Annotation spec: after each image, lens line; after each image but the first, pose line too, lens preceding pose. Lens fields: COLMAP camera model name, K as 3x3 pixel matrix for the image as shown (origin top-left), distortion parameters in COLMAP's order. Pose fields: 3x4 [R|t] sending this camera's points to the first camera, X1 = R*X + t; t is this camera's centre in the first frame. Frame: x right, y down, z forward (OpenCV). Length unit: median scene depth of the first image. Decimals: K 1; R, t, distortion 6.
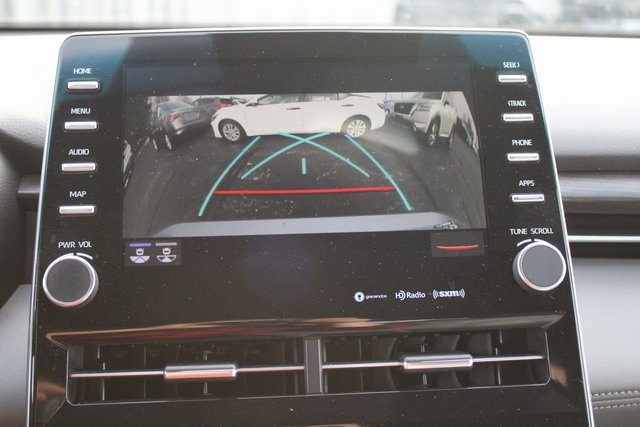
lens RADIAL K [[790.2, 0, 320.1], [0, 790.2, 215.3], [0, 0, 1]] dist [-0.010594, 0.000000]
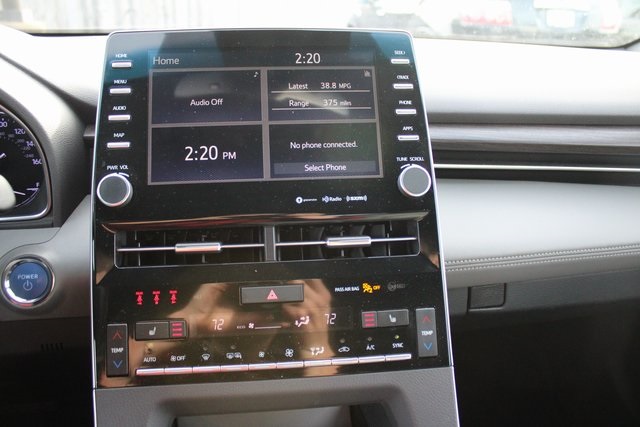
lens RADIAL K [[923.7, 0, 319.2], [0, 923.7, 210.4], [0, 0, 1]] dist [0.267977, 0.000000]
pose [[0.996936, 0.004728, 0.078079, -0.055630], [-0.016584, 0.988256, 0.151904, -0.161172], [-0.076443, -0.152733, 0.985307, -0.836848]]
